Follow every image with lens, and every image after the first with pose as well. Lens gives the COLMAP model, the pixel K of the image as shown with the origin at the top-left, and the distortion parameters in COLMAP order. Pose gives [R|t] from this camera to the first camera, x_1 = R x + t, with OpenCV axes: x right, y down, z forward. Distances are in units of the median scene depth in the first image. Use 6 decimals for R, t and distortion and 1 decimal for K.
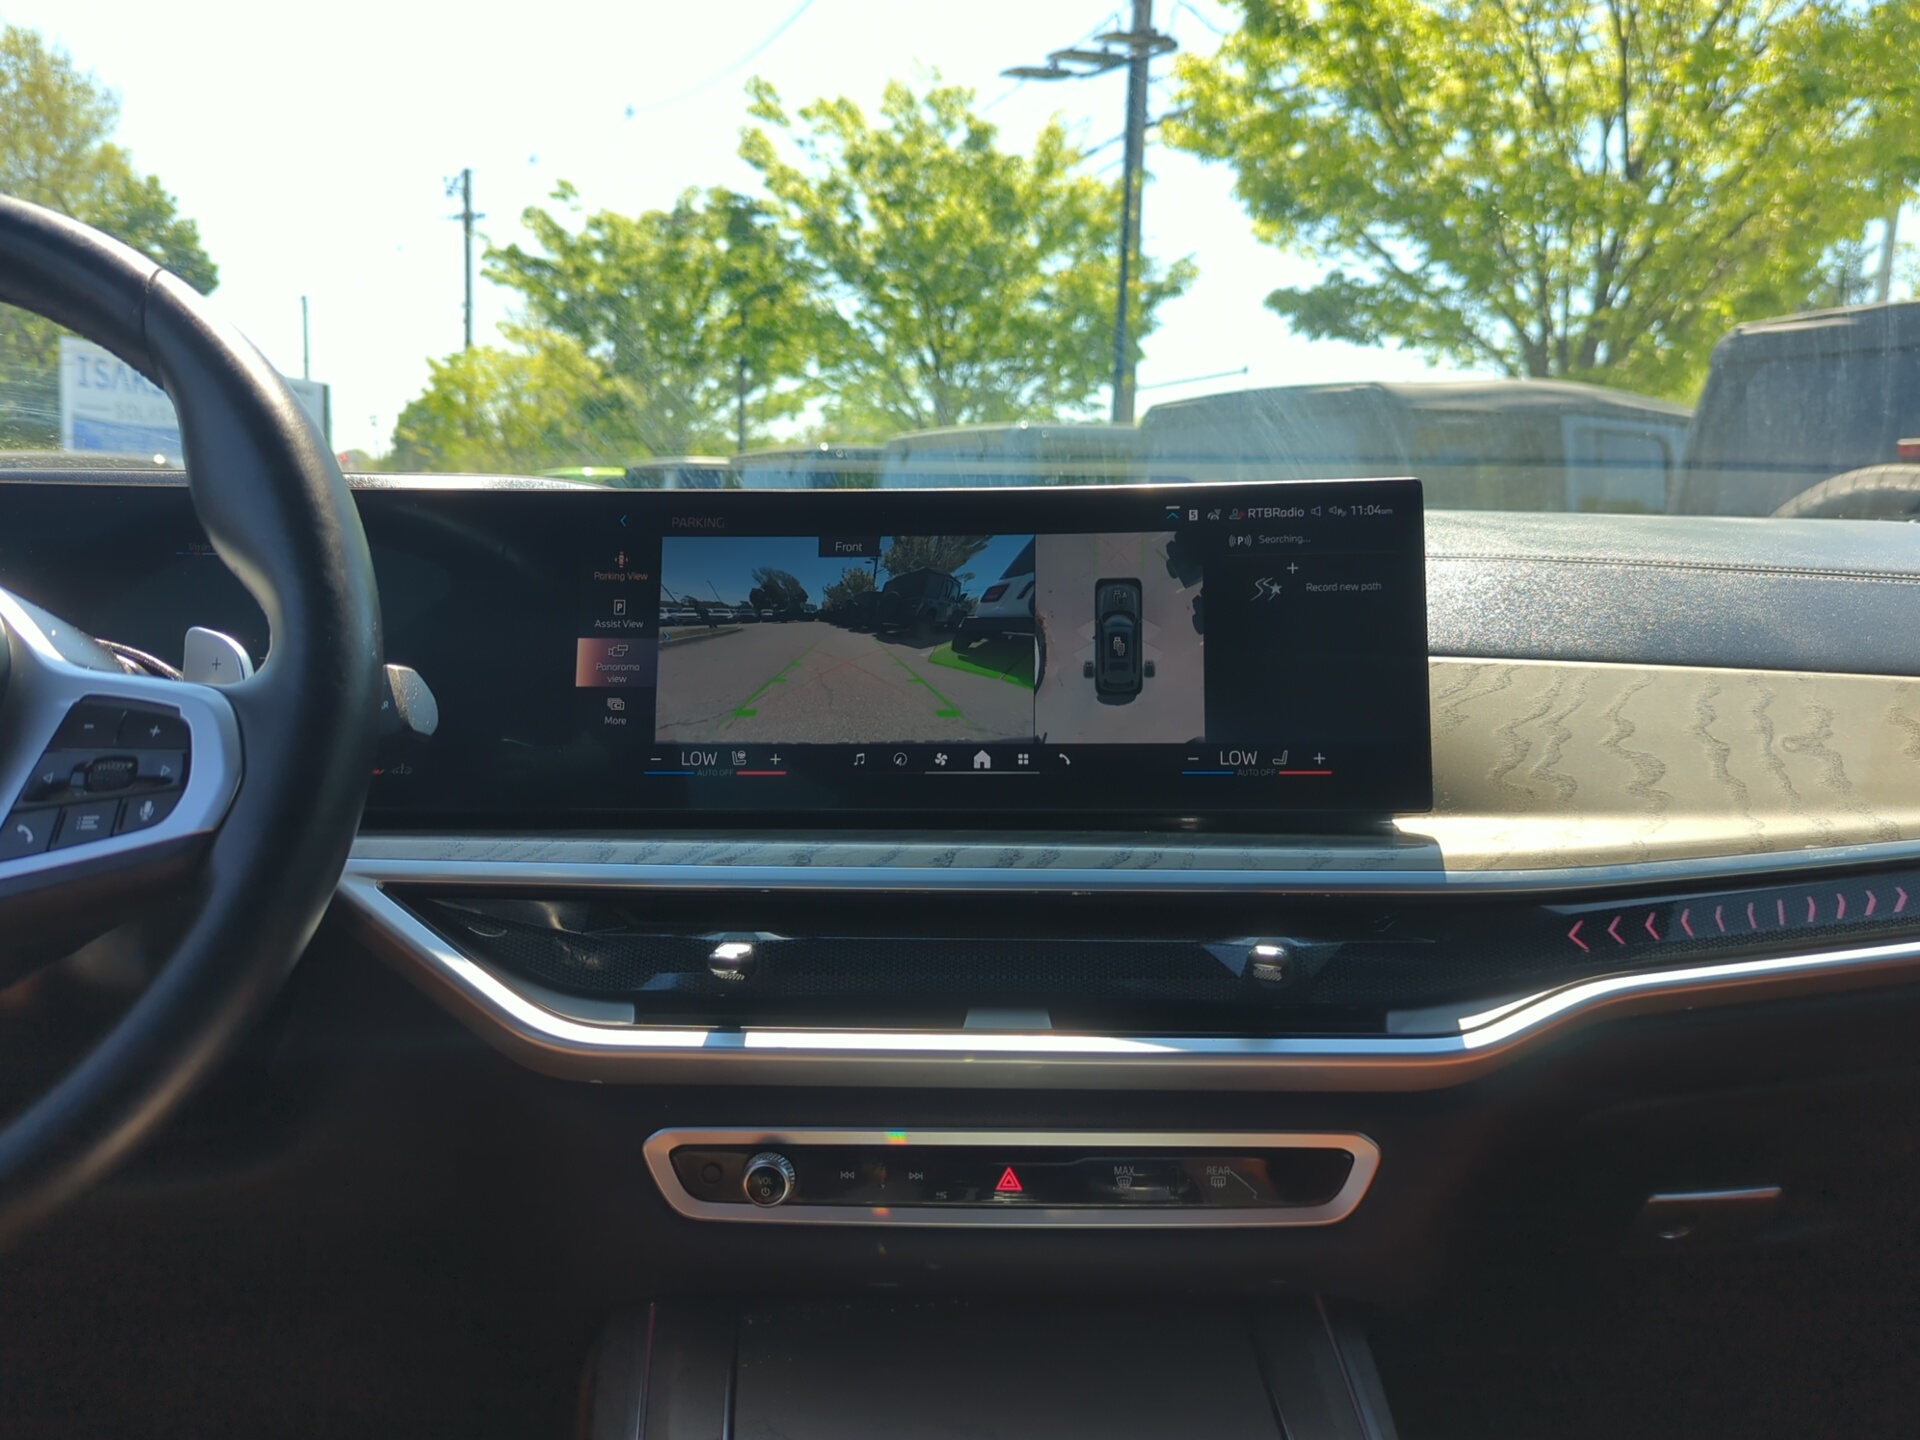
lens RADIAL K [[1555.1, 0, 989.6], [0, 1555.1, 691.2], [0, 0, 1]] dist [0.060573, -0.061334]
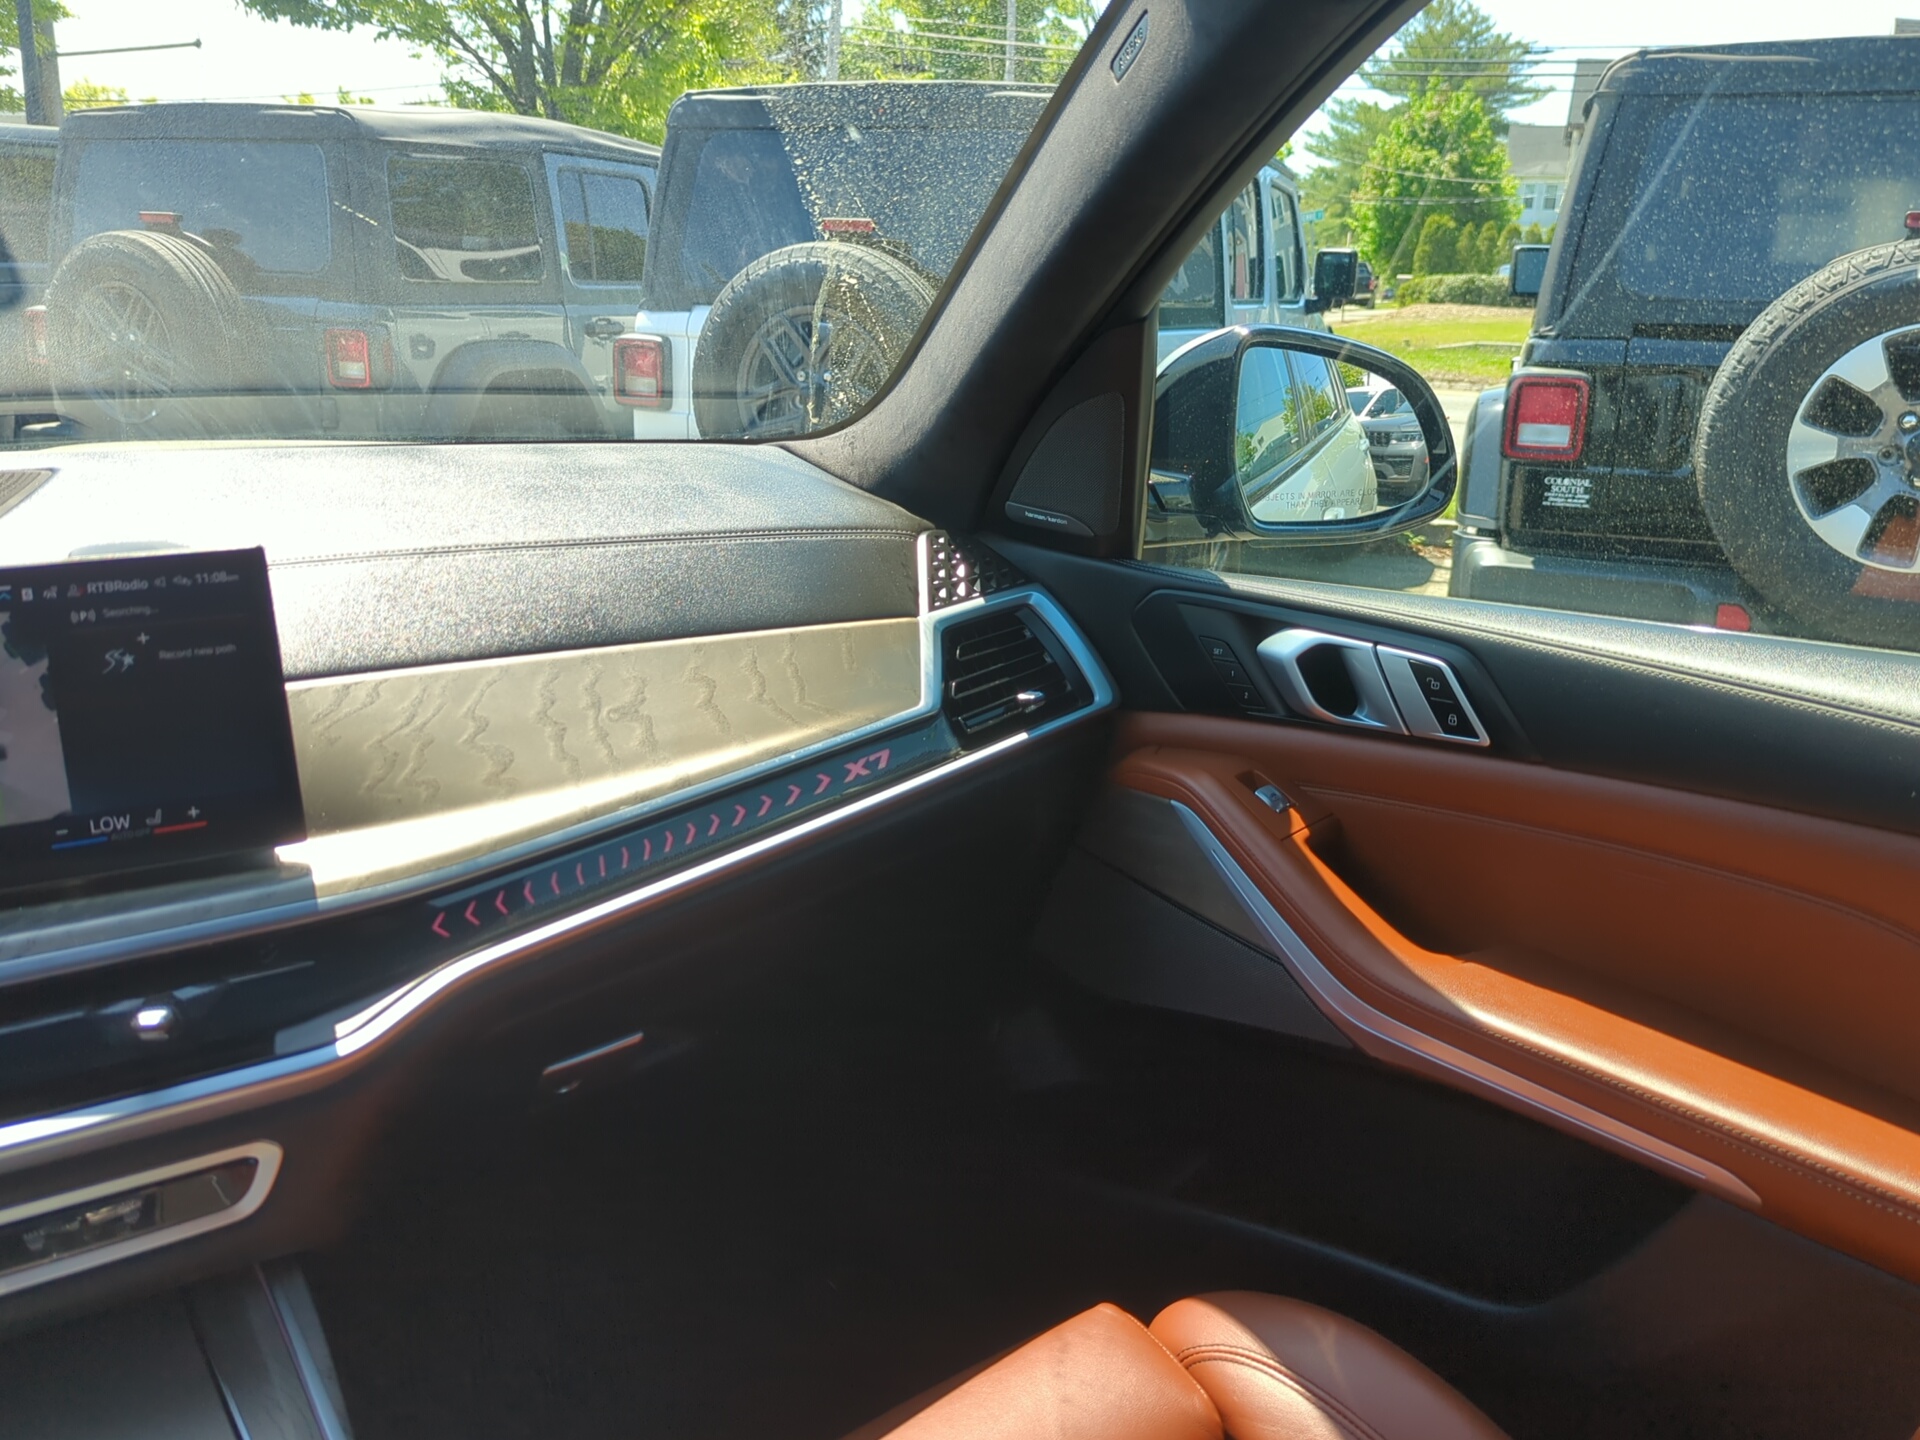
lens RADIAL K [[1555.1, 0, 970.7], [0, 1555.1, 696.1], [0, 0, 1]] dist [0.060573, -0.061334]
pose [[0.834155, -0.143035, 0.532660, 0.087605], [0.040462, 0.979054, 0.199541, -0.230084], [-0.550044, -0.144895, 0.822470, -0.194641]]
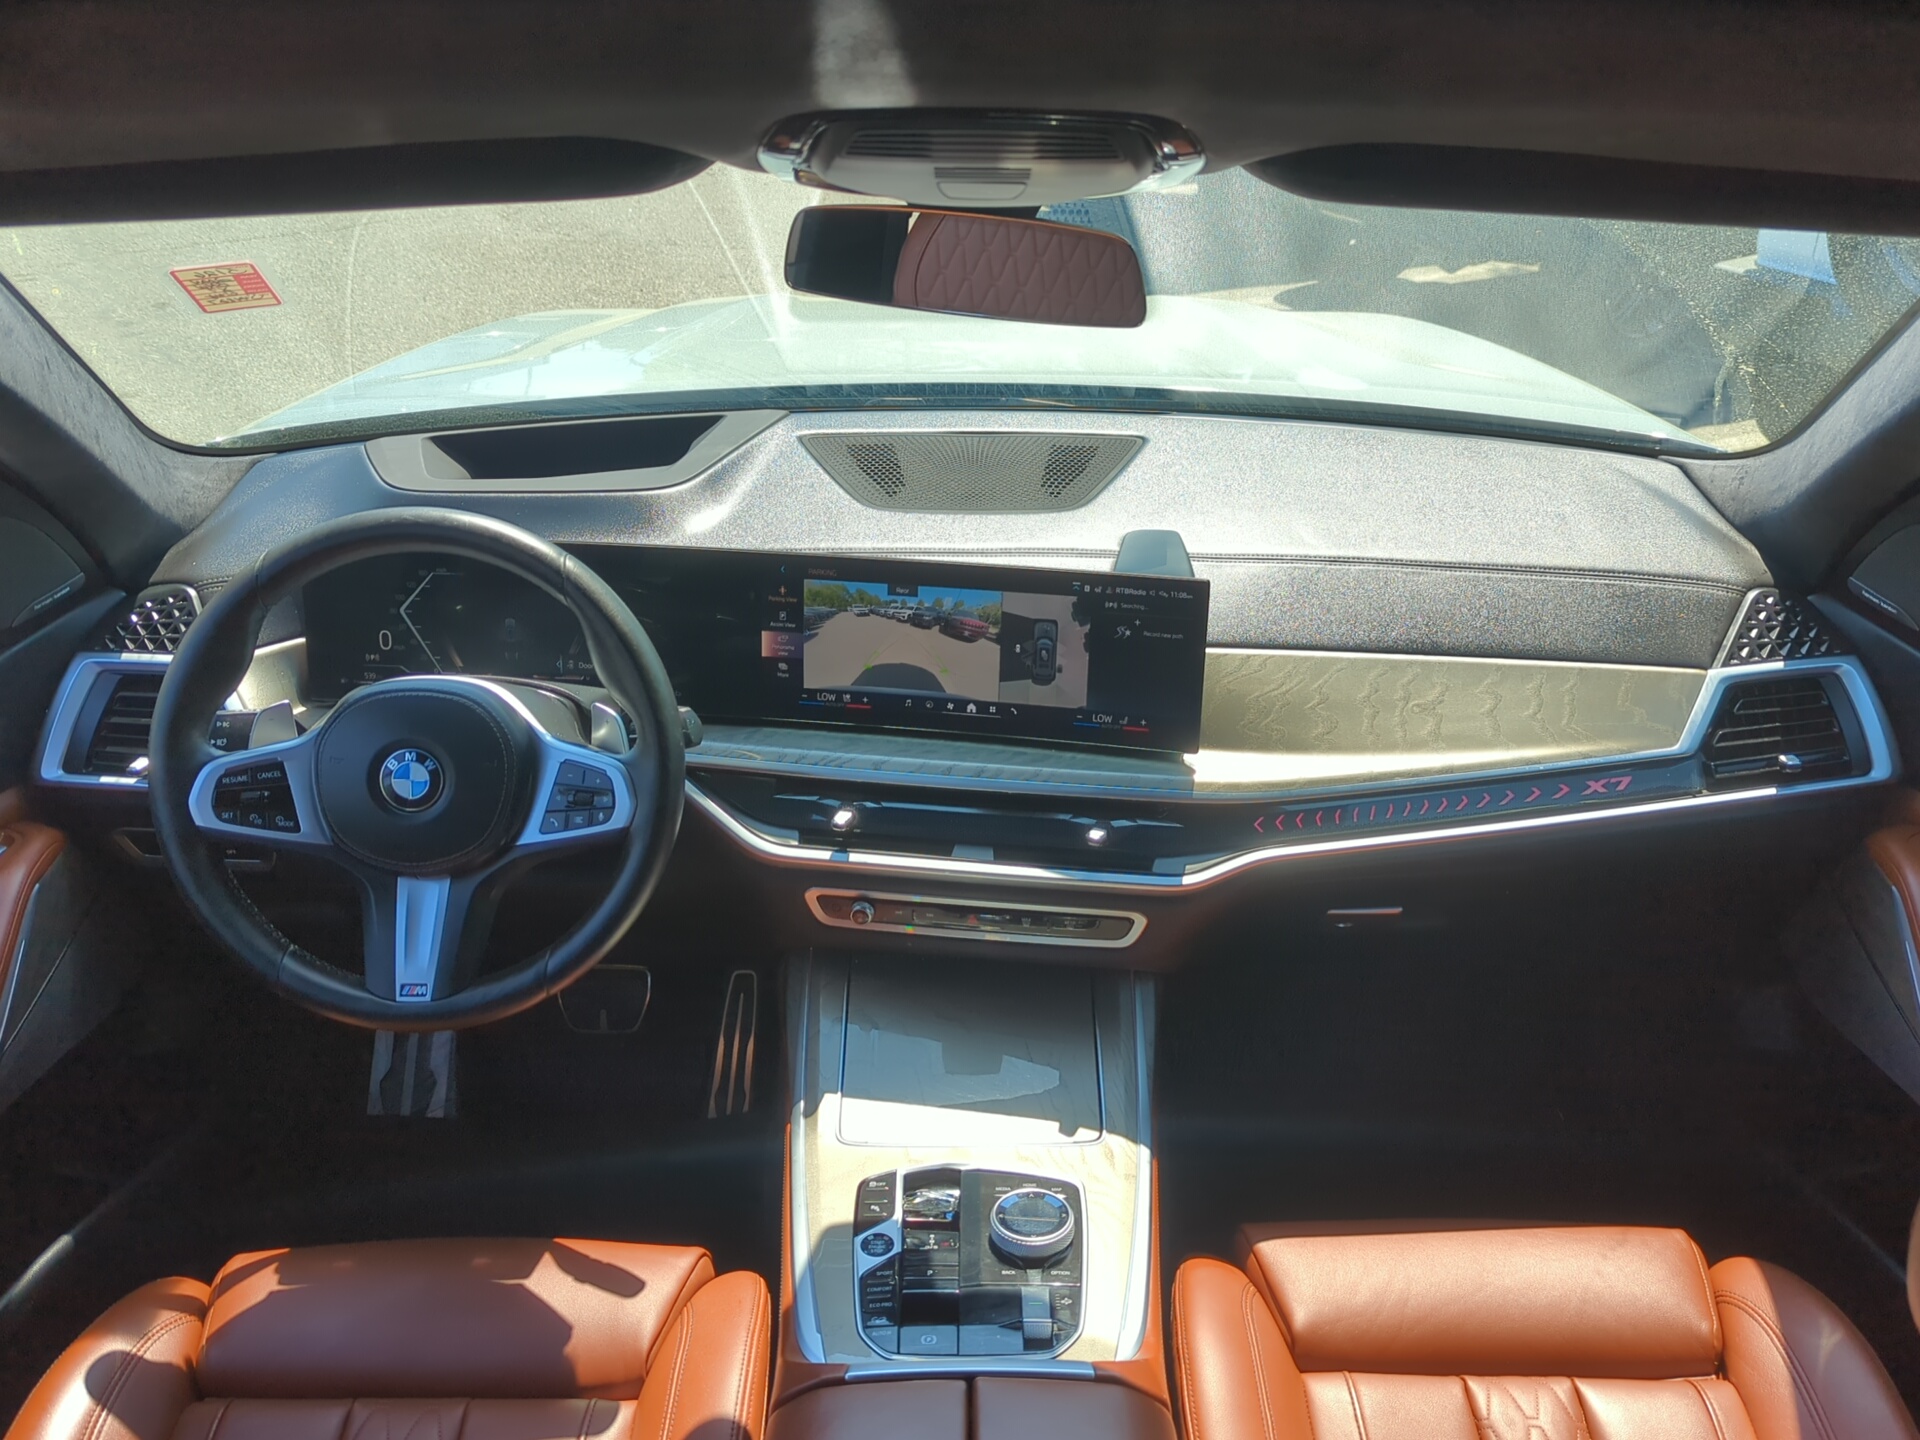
lens RADIAL K [[1555.1, 0, 987.3], [0, 1555.1, 680.4], [0, 0, 1]] dist [0.060573, -0.061334]
pose [[0.994171, 0.049469, -0.095791, 0.195741], [-0.010187, 0.927644, 0.373326, -0.700066], [0.107328, -0.370174, 0.922741, -0.747227]]
